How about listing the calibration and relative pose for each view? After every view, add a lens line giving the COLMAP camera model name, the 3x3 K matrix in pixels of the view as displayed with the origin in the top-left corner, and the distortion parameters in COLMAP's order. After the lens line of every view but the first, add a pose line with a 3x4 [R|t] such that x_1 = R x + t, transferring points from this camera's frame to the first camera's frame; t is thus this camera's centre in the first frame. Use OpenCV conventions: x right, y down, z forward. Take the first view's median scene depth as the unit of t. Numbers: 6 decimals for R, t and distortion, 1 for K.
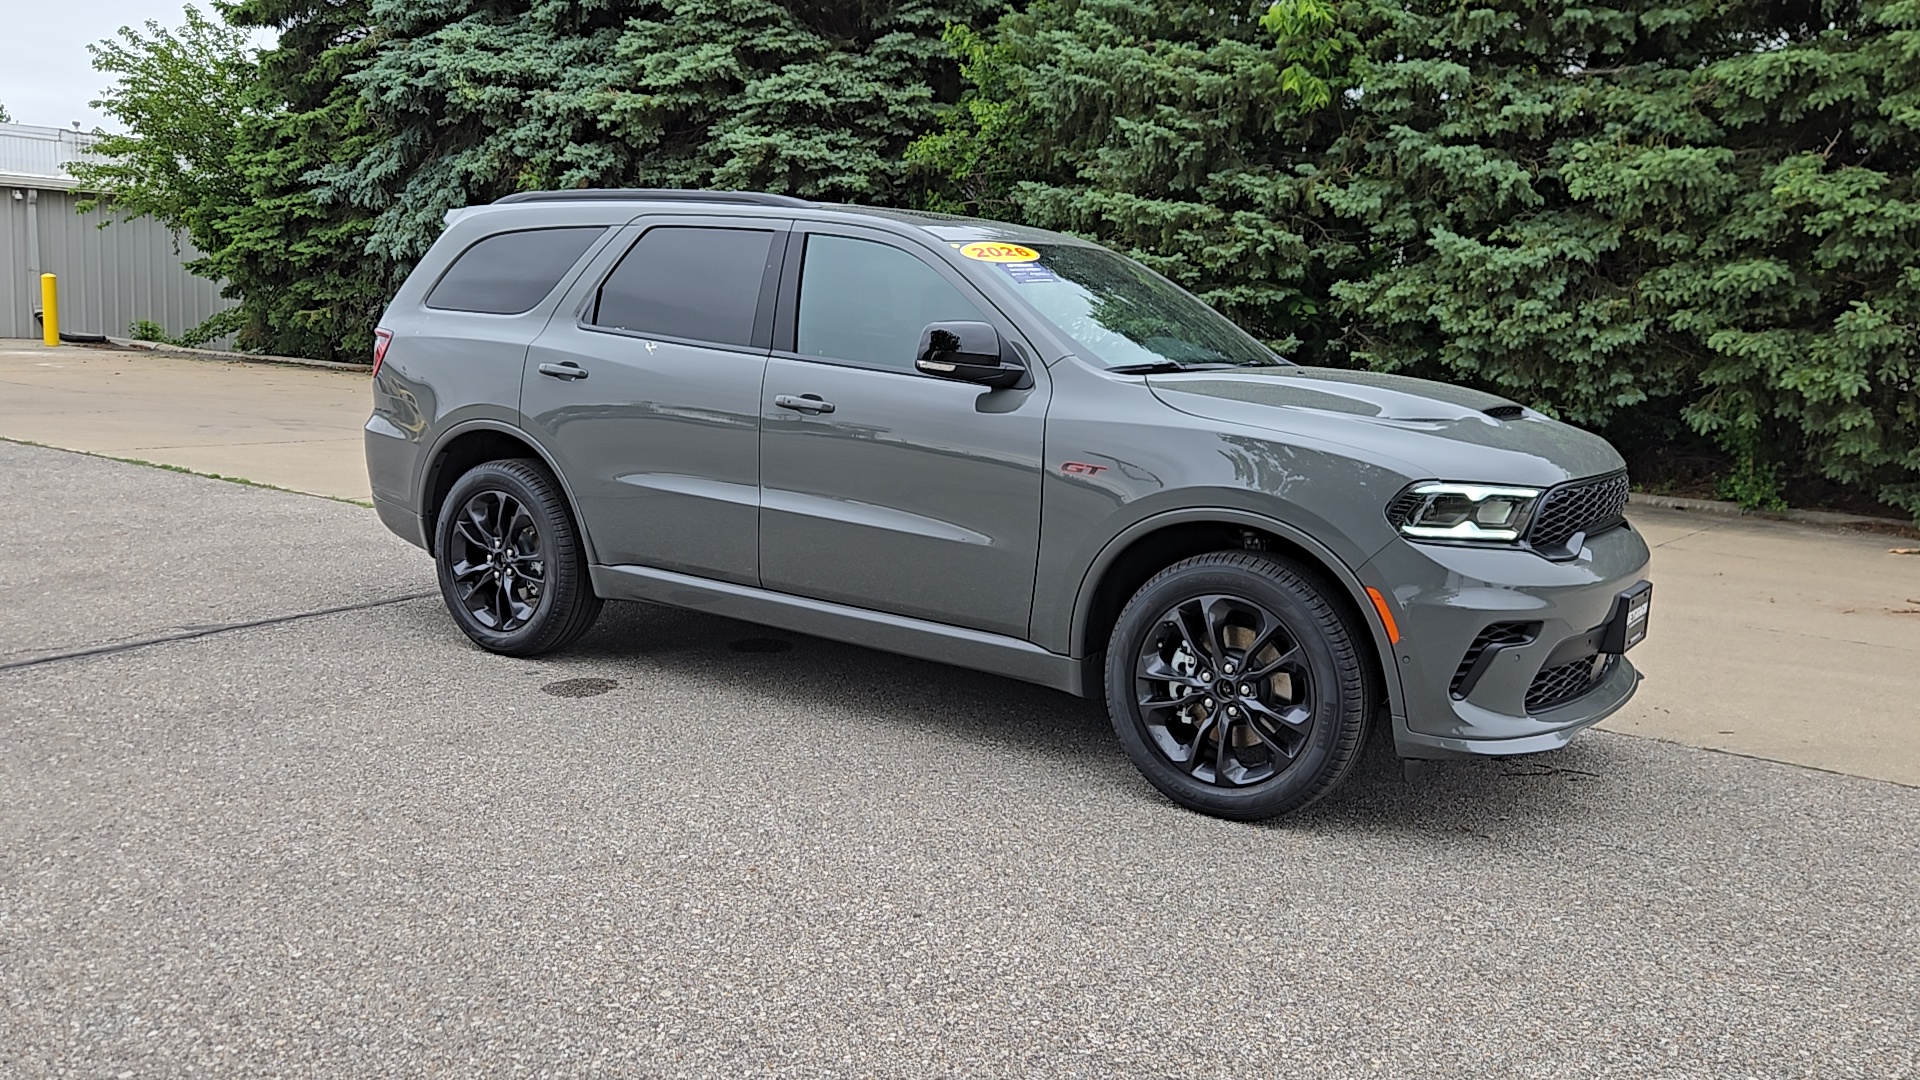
lens RADIAL K [[1588.0, 0, 951.2], [0, 1588.0, 540.6], [0, 0, 1]] dist [-0.004692, 0.017454]
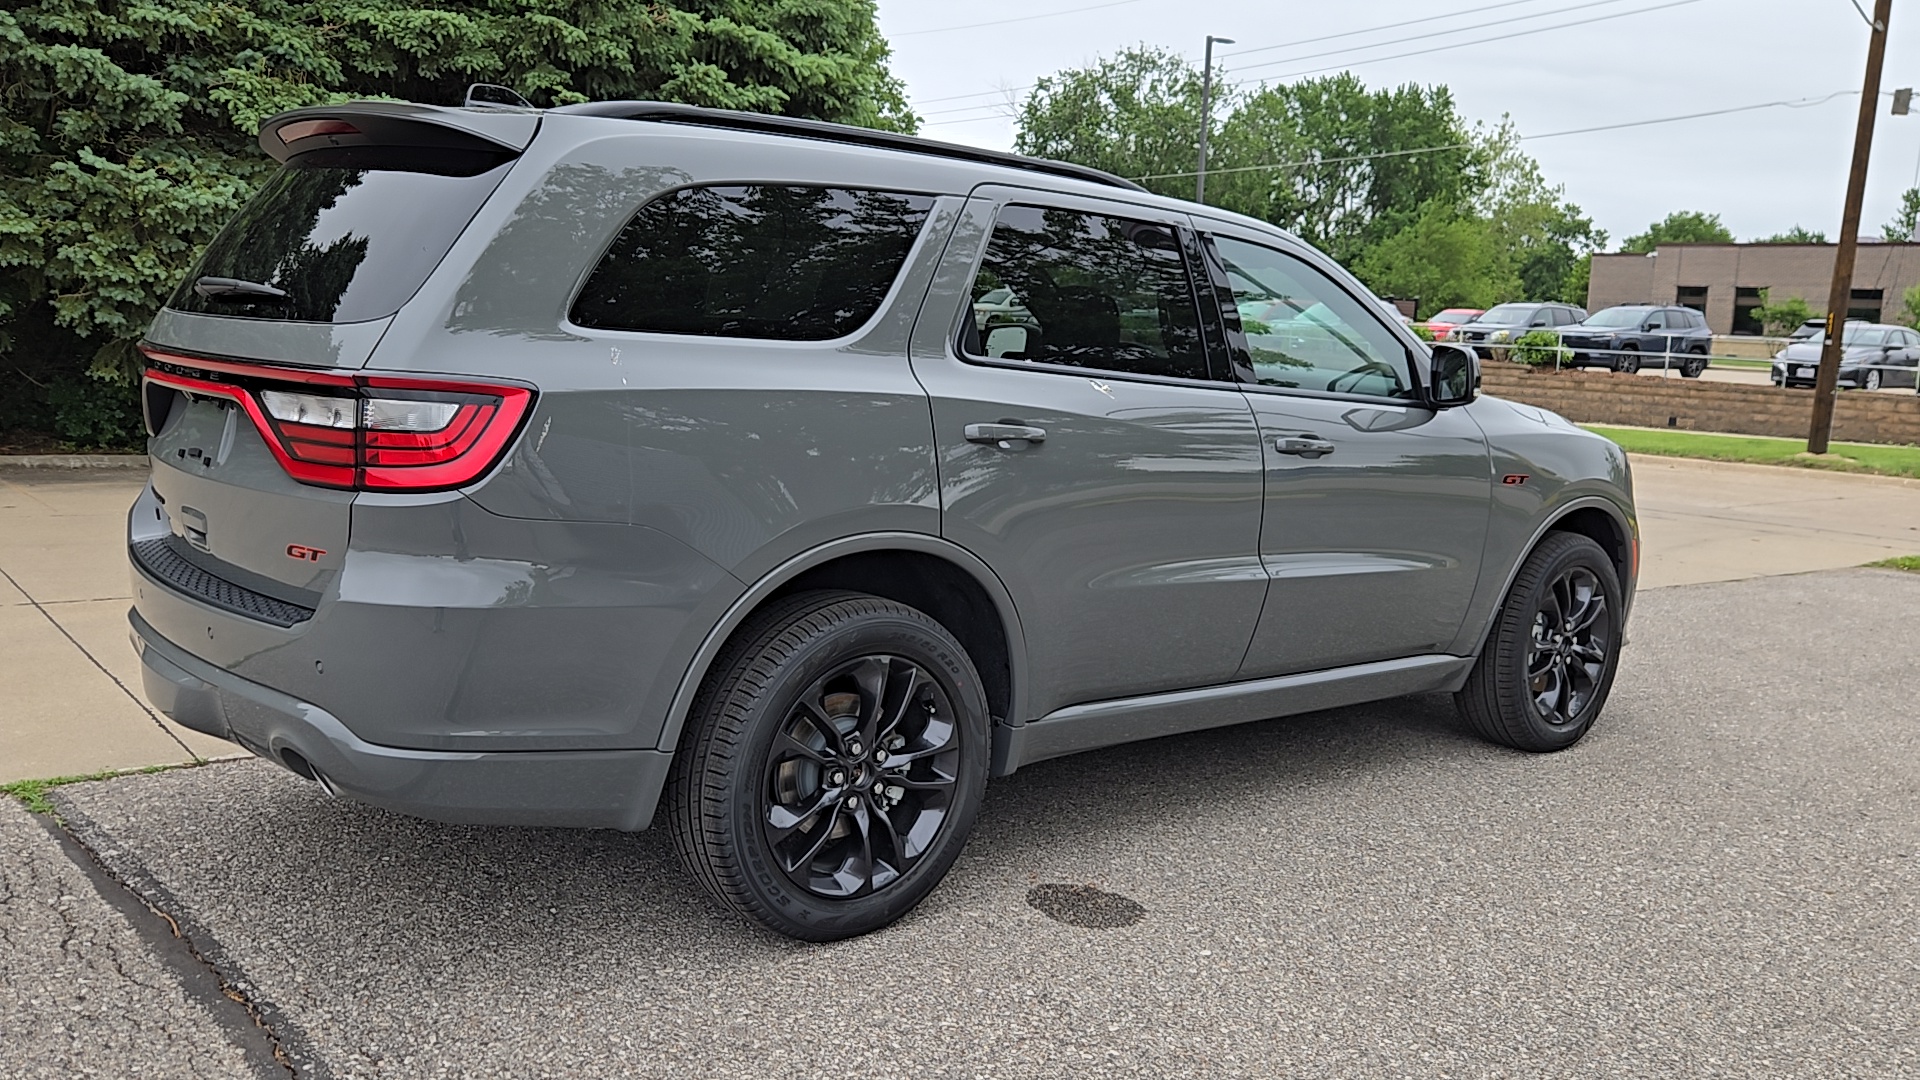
lens RADIAL K [[1588.0, 0, 953.2], [0, 1588.0, 529.5], [0, 0, 1]] dist [-0.004692, 0.017454]
pose [[0.268930, -0.149032, 0.951560, -0.380115], [0.100281, 0.986919, 0.126229, -0.067399], [-0.957925, 0.061476, 0.280358, 0.380847]]
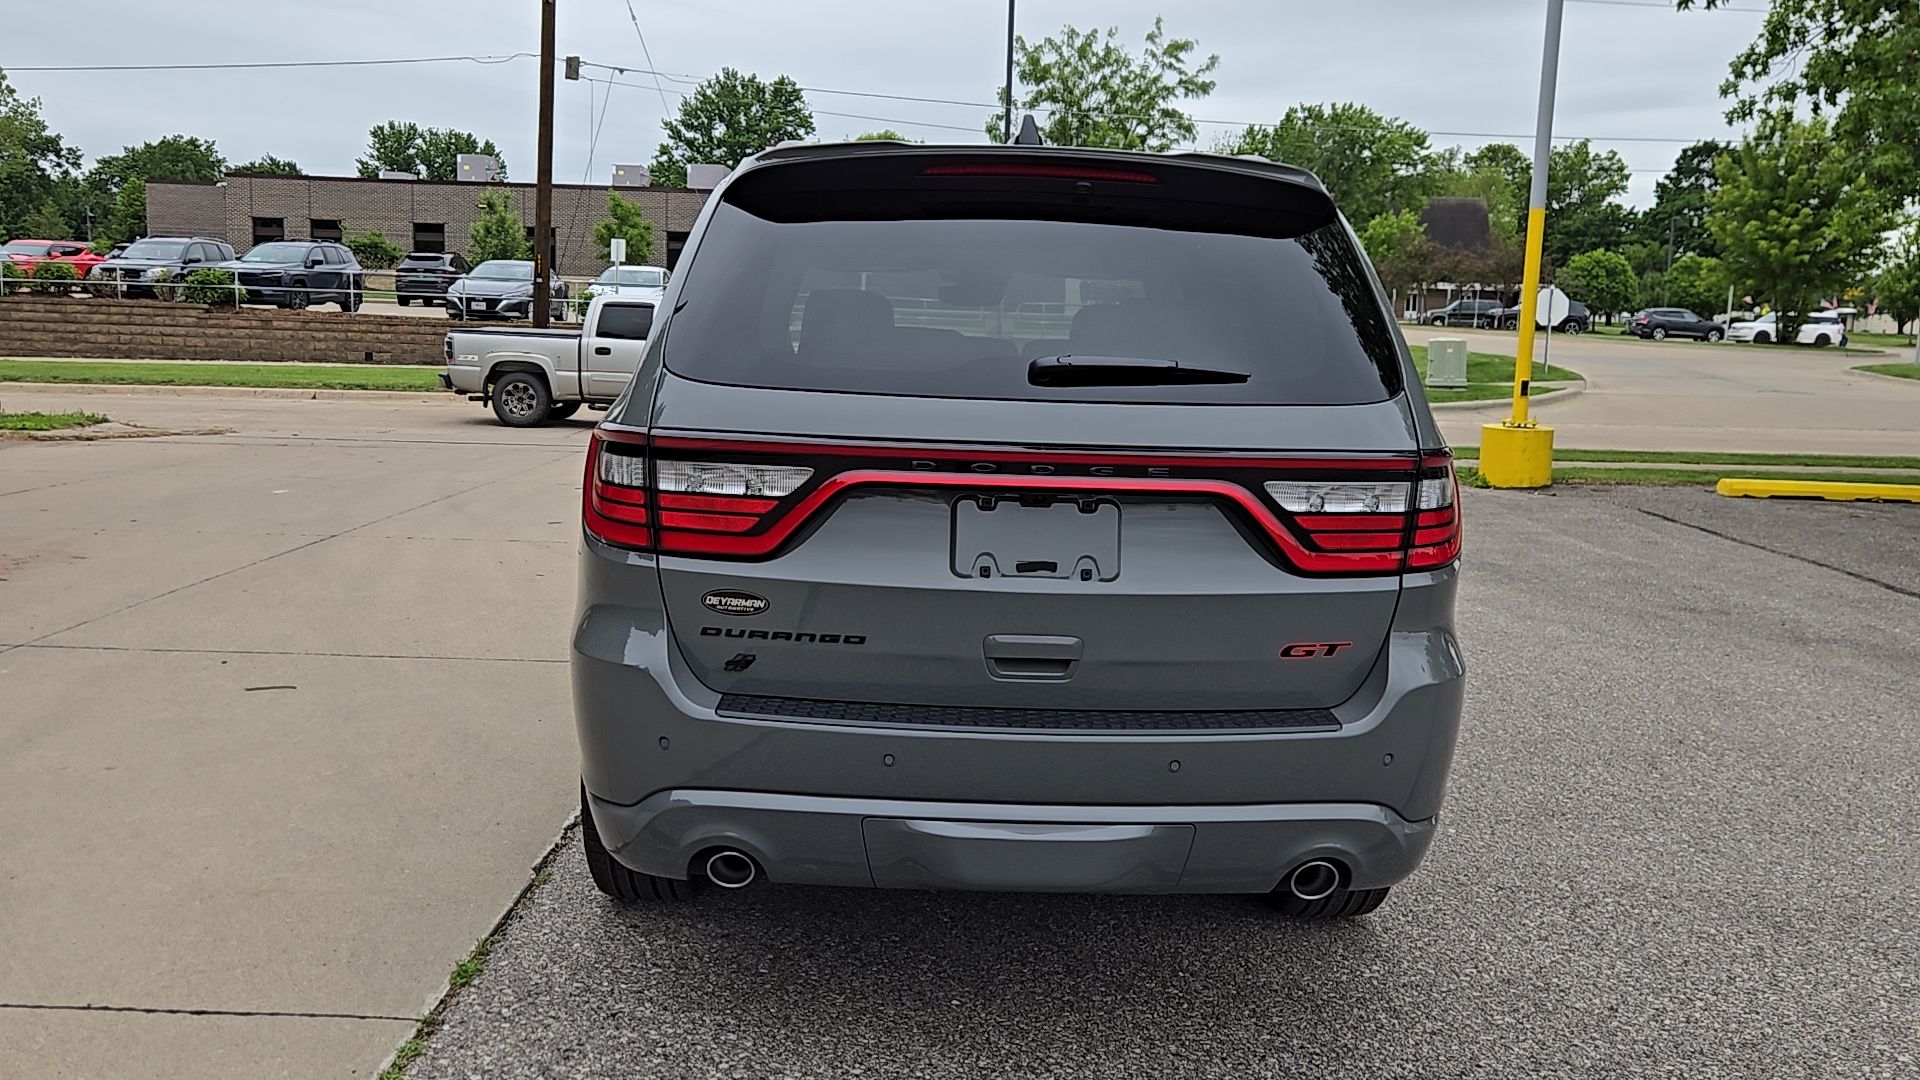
lens RADIAL K [[1588.0, 0, 953.9], [0, 1588.0, 527.2], [0, 0, 1]] dist [-0.004692, 0.017454]
pose [[-0.567895, -0.167049, 0.805972, -0.330299], [0.064090, 0.967242, 0.245633, -0.117740], [-0.820602, 0.191148, -0.538585, 0.693899]]
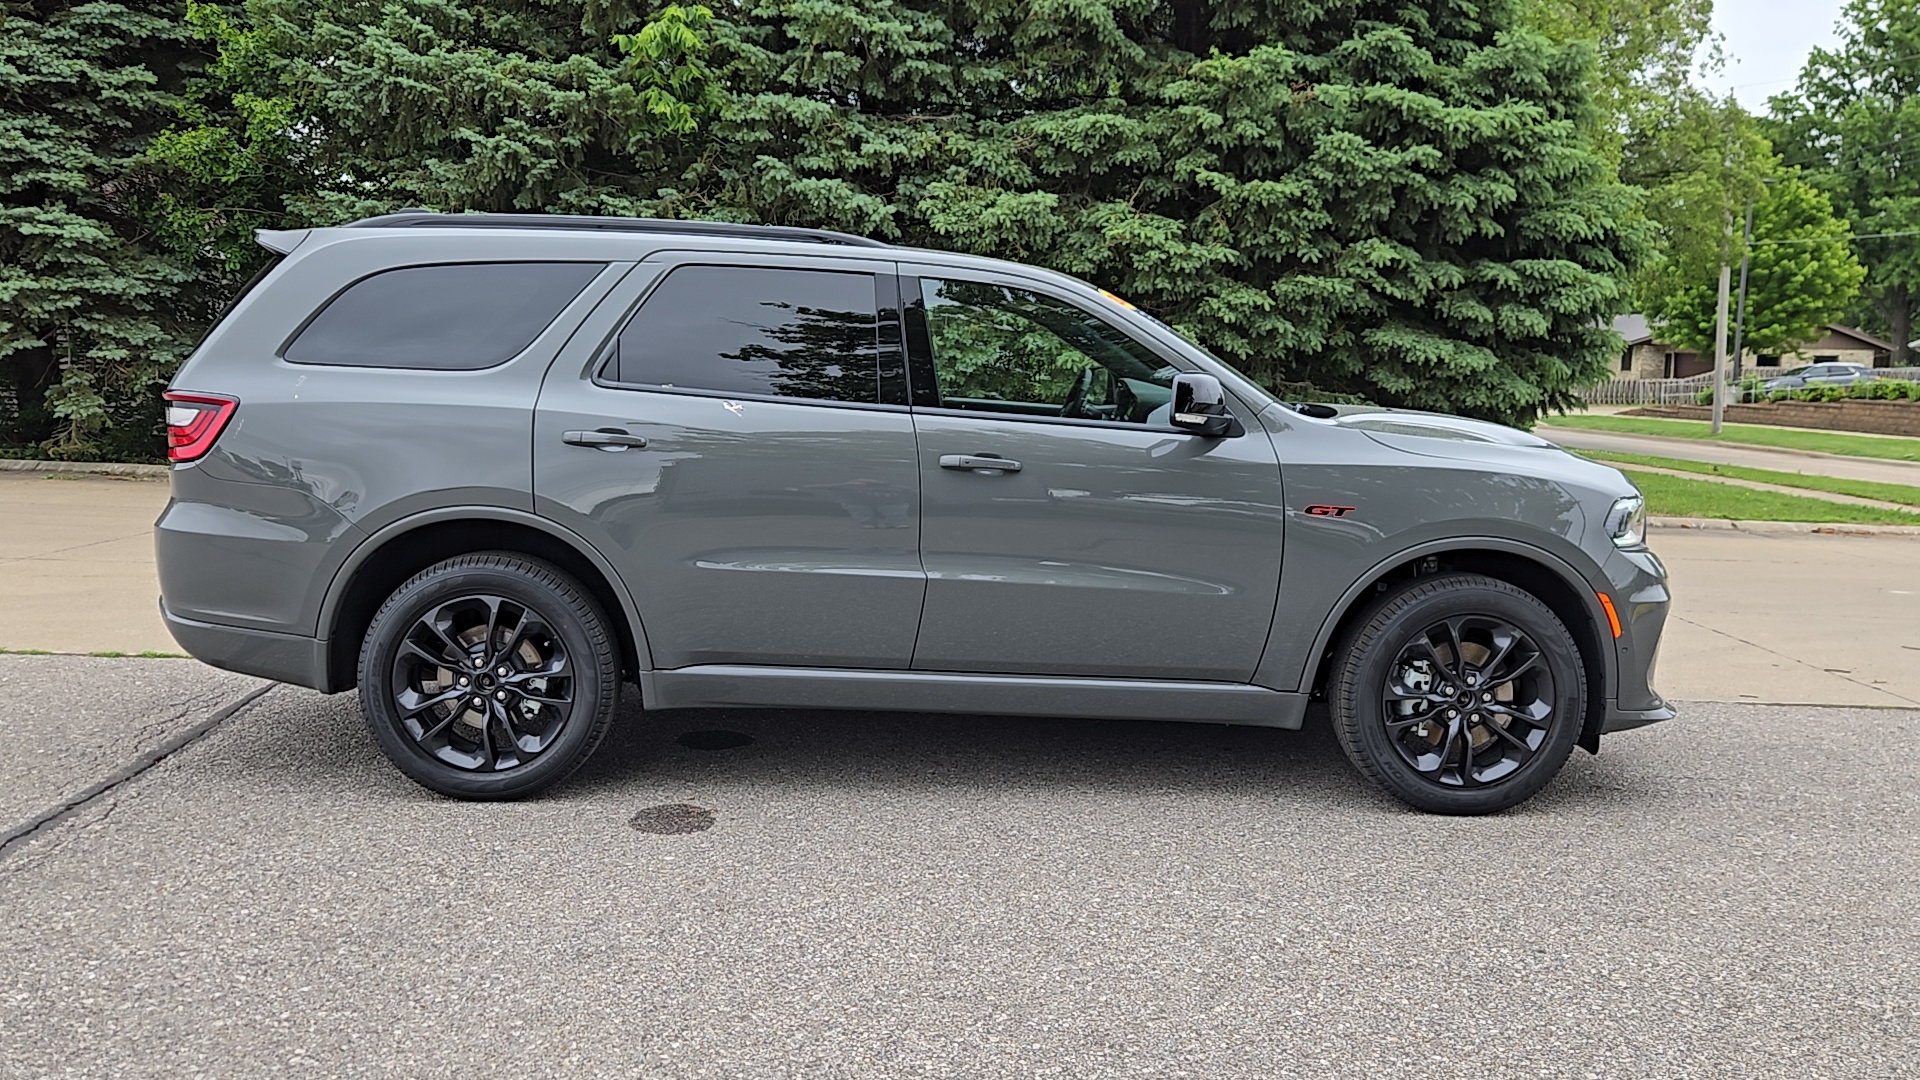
lens RADIAL K [[1588.0, 0, 955.7], [0, 1588.0, 539.1], [0, 0, 1]] dist [-0.004692, 0.017454]
pose [[0.805555, -0.085506, 0.586318, -0.261217], [0.089943, 0.995712, 0.021636, -0.025658], [-0.585654, 0.035306, 0.809792, 0.105574]]
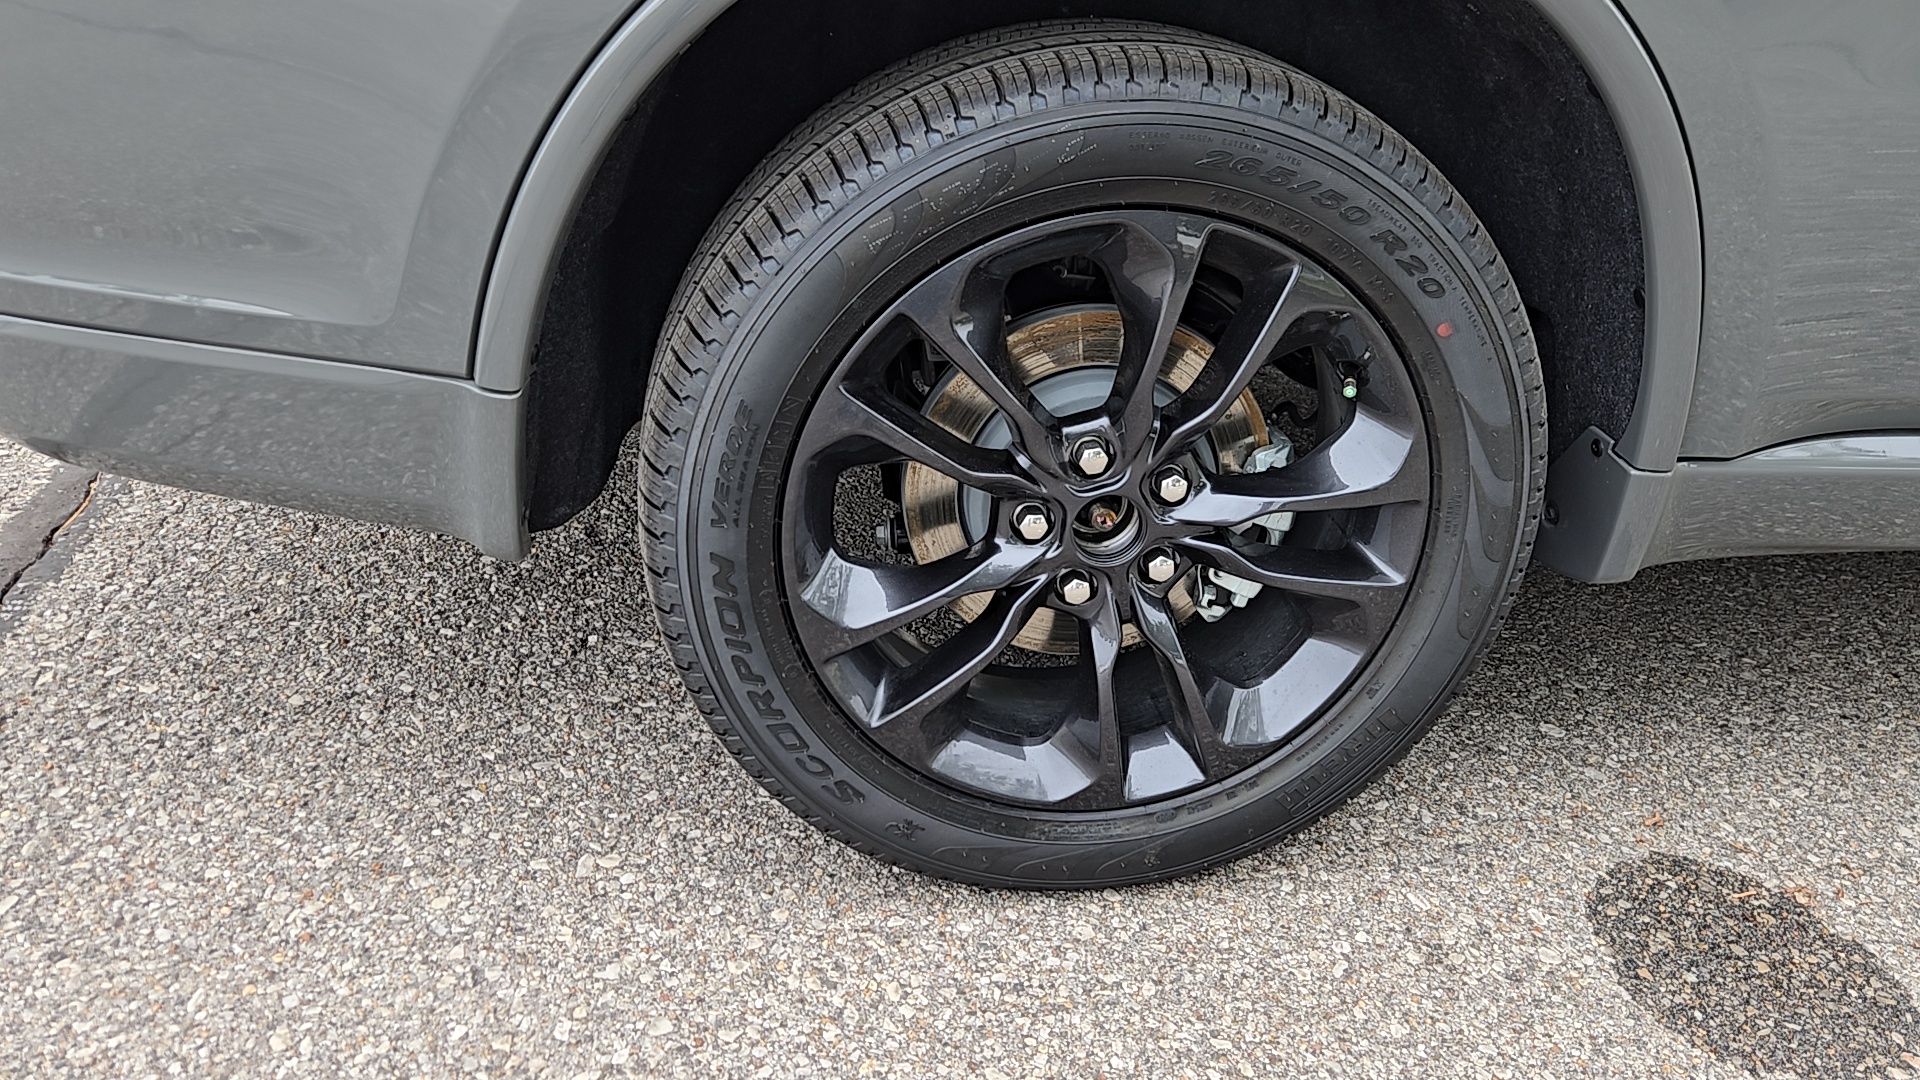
lens RADIAL K [[1588.0, 0, 945.8], [0, 1588.0, 546.1], [0, 0, 1]] dist [-0.004692, 0.017454]
pose [[0.762633, -0.287765, 0.579294, -0.202111], [0.084669, 0.932293, 0.351653, -0.029757], [-0.641266, -0.219134, 0.735362, 0.404945]]
